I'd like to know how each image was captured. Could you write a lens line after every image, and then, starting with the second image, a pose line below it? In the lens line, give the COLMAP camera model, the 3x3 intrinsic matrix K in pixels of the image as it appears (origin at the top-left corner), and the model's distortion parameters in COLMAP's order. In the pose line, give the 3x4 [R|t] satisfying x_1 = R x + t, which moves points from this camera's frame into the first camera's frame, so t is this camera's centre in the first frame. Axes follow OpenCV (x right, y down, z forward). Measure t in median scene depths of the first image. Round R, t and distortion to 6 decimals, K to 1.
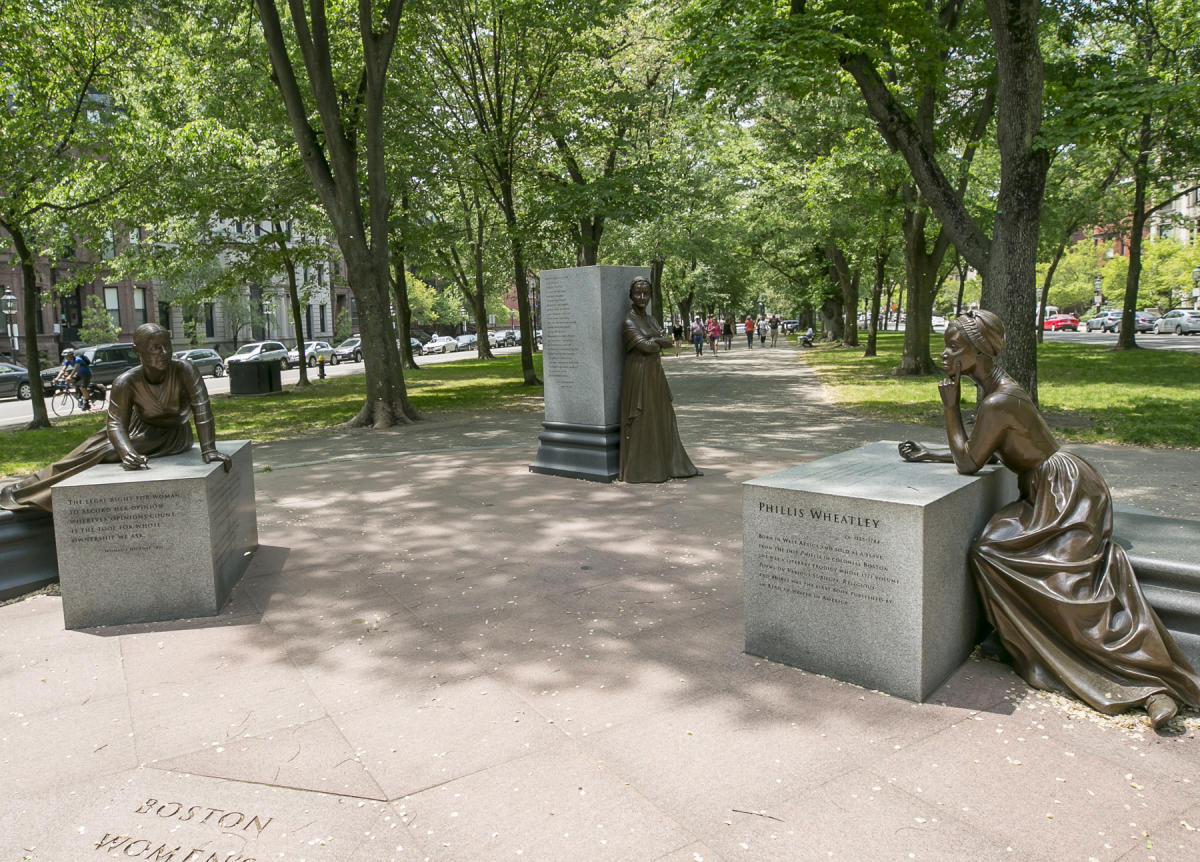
lens RADIAL K [[828.4, 0, 543.4], [0, 828.4, 425.6], [0, 0, 1]] dist [-0.059565, 0.025995]
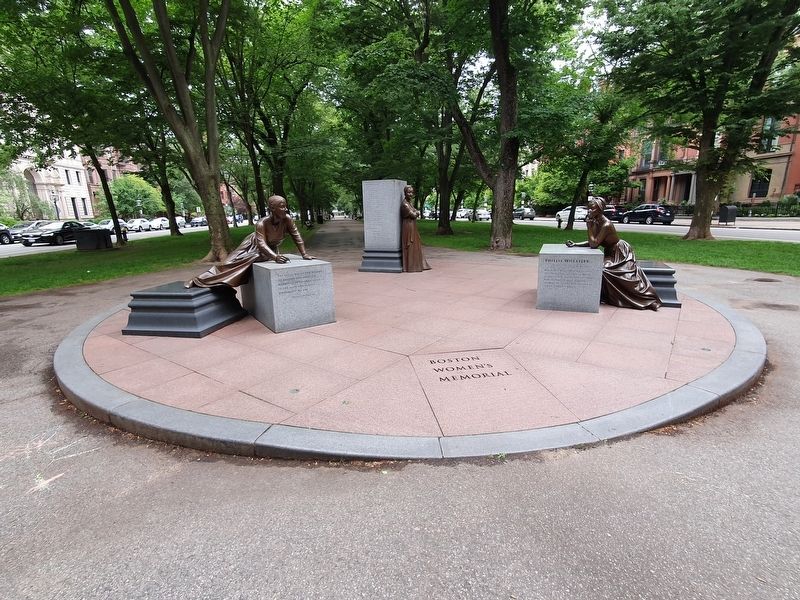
lens RADIAL K [[405.5, 0, 403.8], [0, 405.5, 305.0], [0, 0, 1]] dist [0.020218, -0.000005]
pose [[0.906965, -0.078405, 0.413844, -0.769806], [0.038408, 0.993824, 0.104113, 0.073425], [-0.419451, -0.078532, 0.904375, -0.166794]]
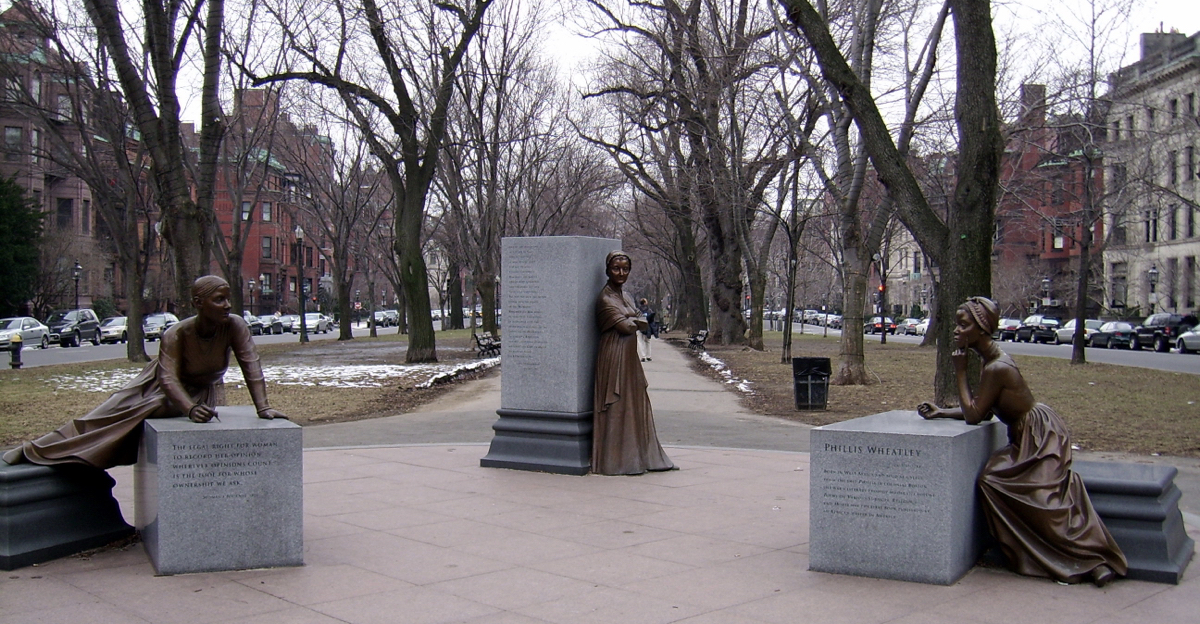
lens RADIAL K [[1278.4, 0, 584.8], [0, 1278.4, 344.1], [0, 0, 1]] dist [-0.154432, -0.001840]
pose [[0.969876, 0.035958, 0.240929, -0.488235], [-0.012576, 0.995118, -0.097891, 0.117907], [-0.243273, 0.091912, 0.965593, -0.683720]]
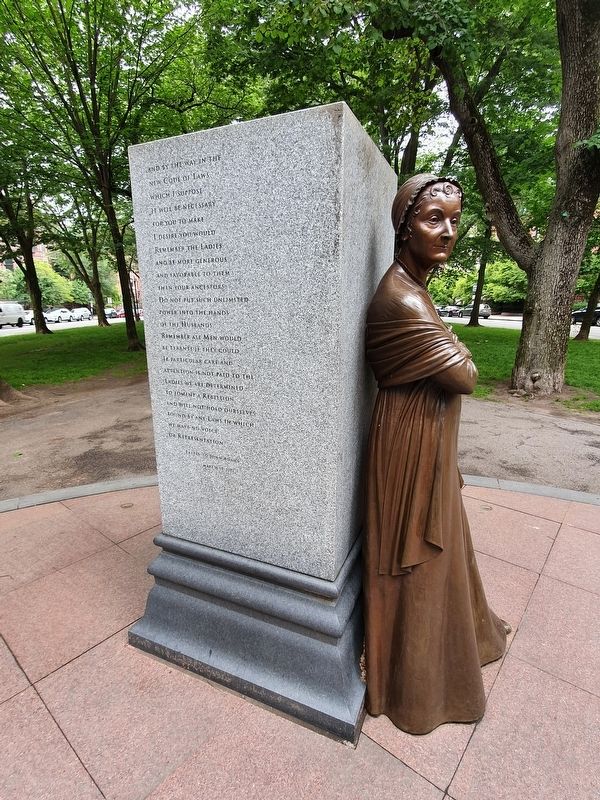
lens RADIAL K [[405.5, 0, 292.3], [0, 405.5, 397.3], [0, 0, 1]] dist [0.020218, -0.000005]
pose [[0.940940, -0.044721, 0.335607, -0.005394], [0.011902, 0.994995, 0.099218, -0.195298], [-0.338364, -0.089364, 0.936762, 1.587871]]
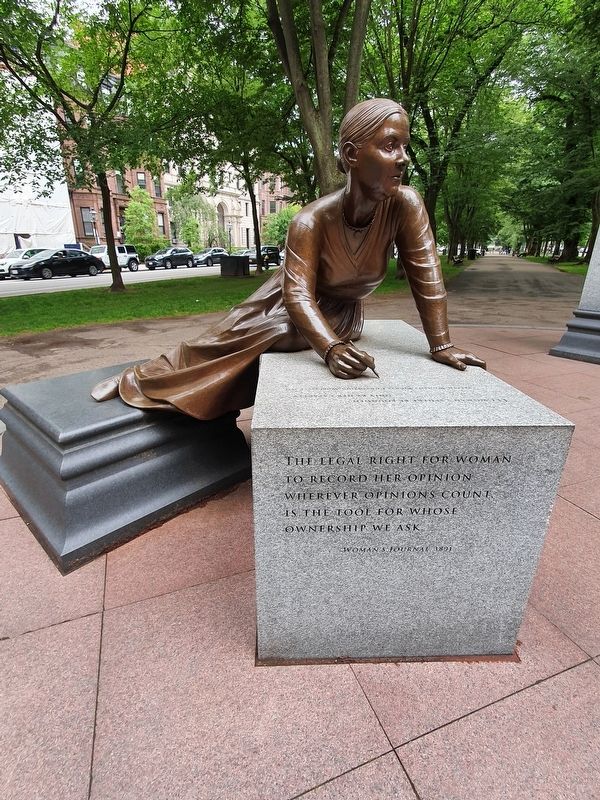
lens RADIAL K [[405.5, 0, 292.3], [0, 405.5, 397.3], [0, 0, 1]] dist [0.020218, -0.000005]
pose [[0.987173, 0.092015, -0.130473, -0.577402], [-0.059110, 0.969783, 0.236700, 0.002811], [0.148310, -0.225952, 0.962782, 0.817039]]
